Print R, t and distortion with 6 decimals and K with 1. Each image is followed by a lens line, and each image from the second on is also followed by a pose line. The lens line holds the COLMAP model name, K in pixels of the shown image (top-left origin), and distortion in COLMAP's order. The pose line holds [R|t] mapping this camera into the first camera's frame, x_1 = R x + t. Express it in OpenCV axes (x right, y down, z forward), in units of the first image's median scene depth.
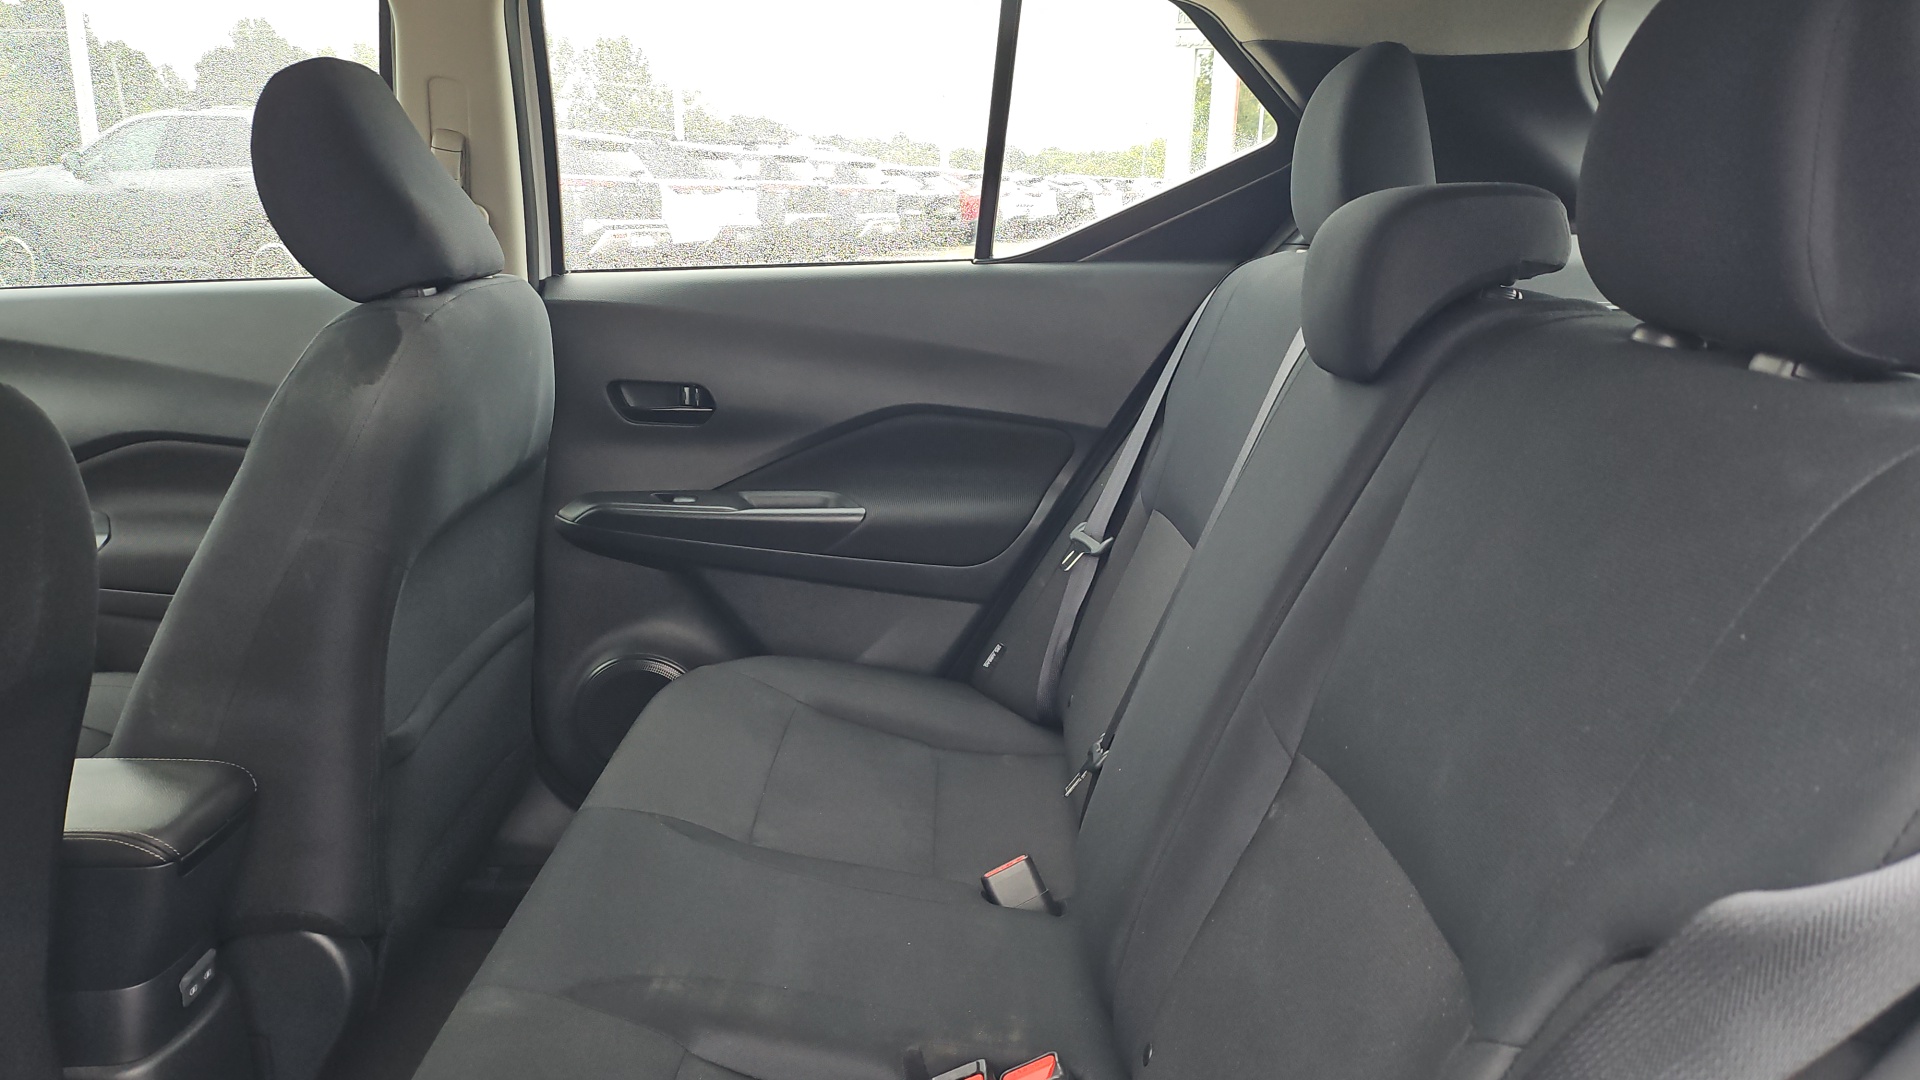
lens RADIAL K [[1339.9, 0, 979.8], [0, 1339.9, 527.6], [0, 0, 1]] dist [0.058416, -0.059672]
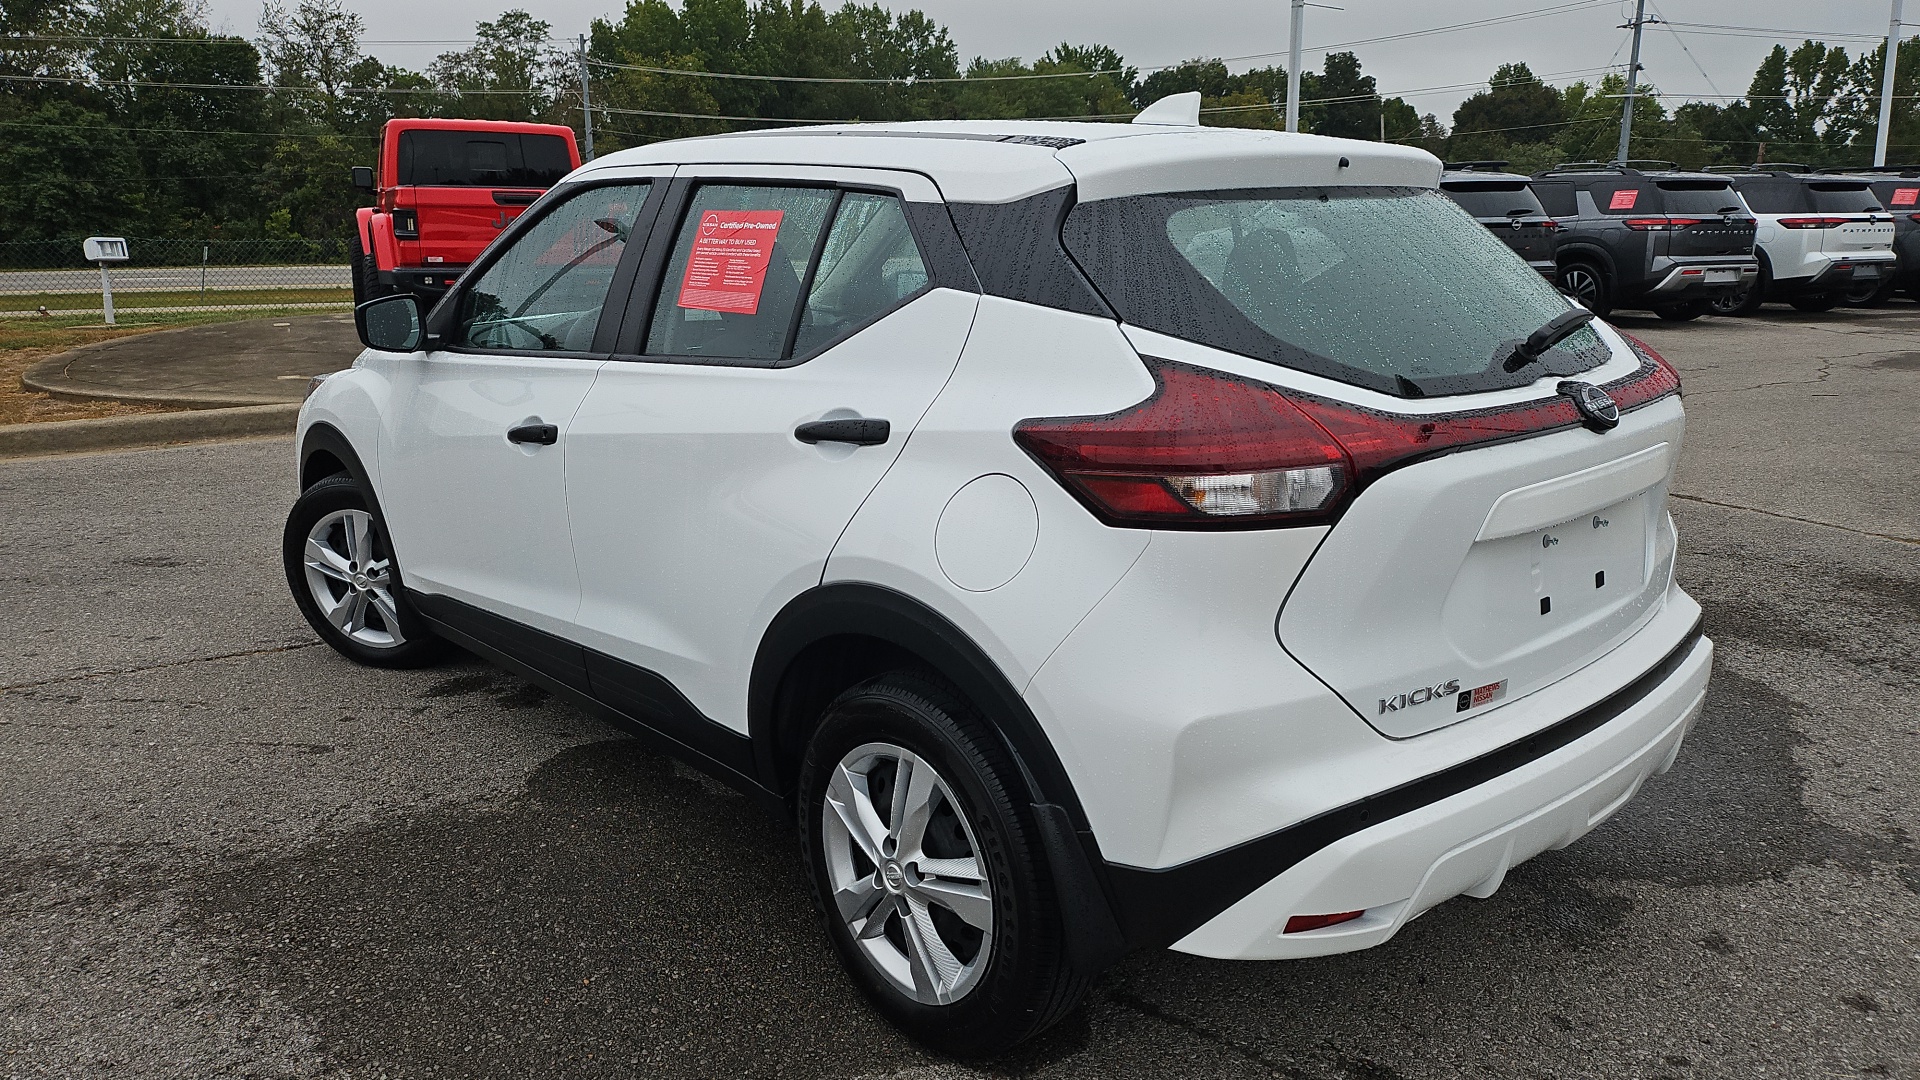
lens RADIAL K [[1339.9, 0, 971.7], [0, 1339.9, 537.5], [0, 0, 1]] dist [0.058416, -0.059672]
pose [[0.666751, 0.150171, -0.729995, 0.087945], [-0.160741, 0.985412, 0.055899, 0.007147], [0.727740, 0.080069, 0.681163, -0.048029]]
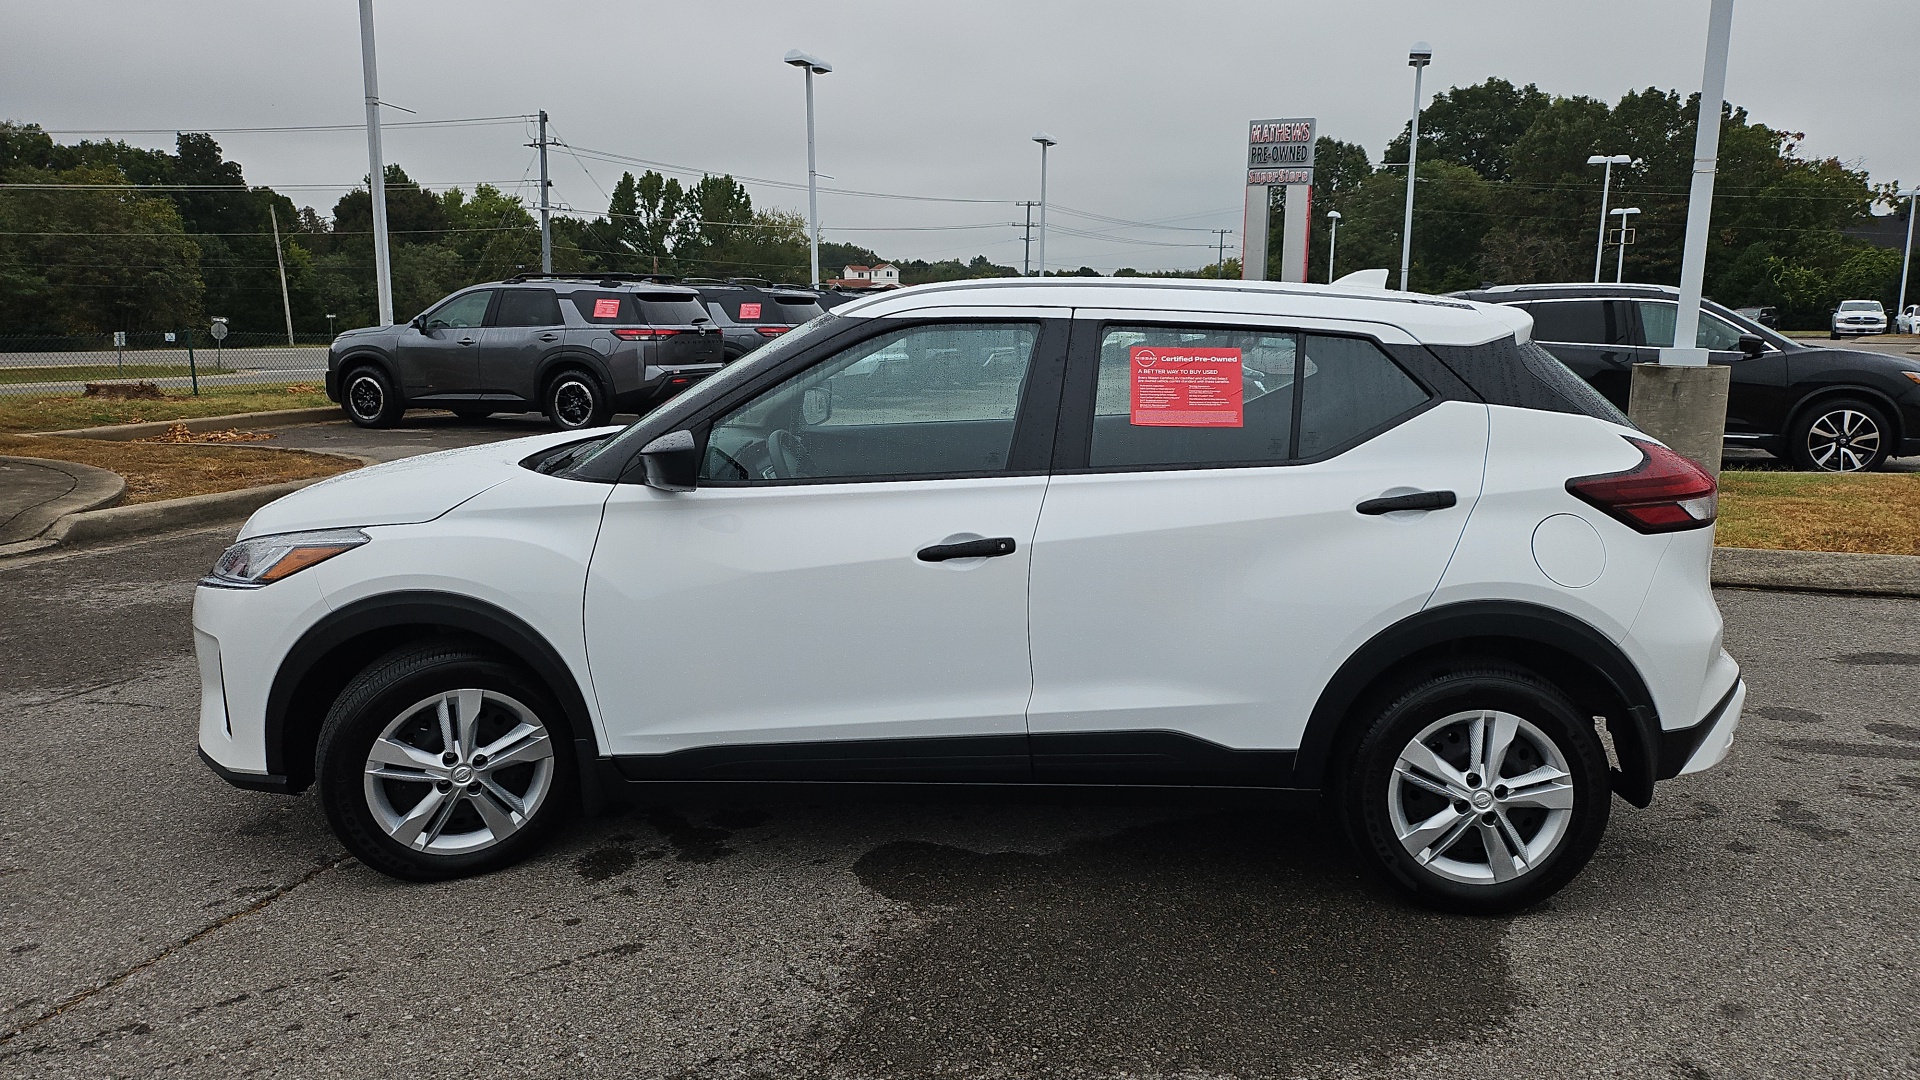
lens RADIAL K [[1339.9, 0, 993.5], [0, 1339.9, 530.4], [0, 0, 1]] dist [0.058416, -0.059672]
pose [[0.998871, -0.002765, -0.047428, -0.021667], [-0.001239, 0.996449, -0.084189, 0.020541], [0.047492, 0.084153, 0.995320, -0.126243]]
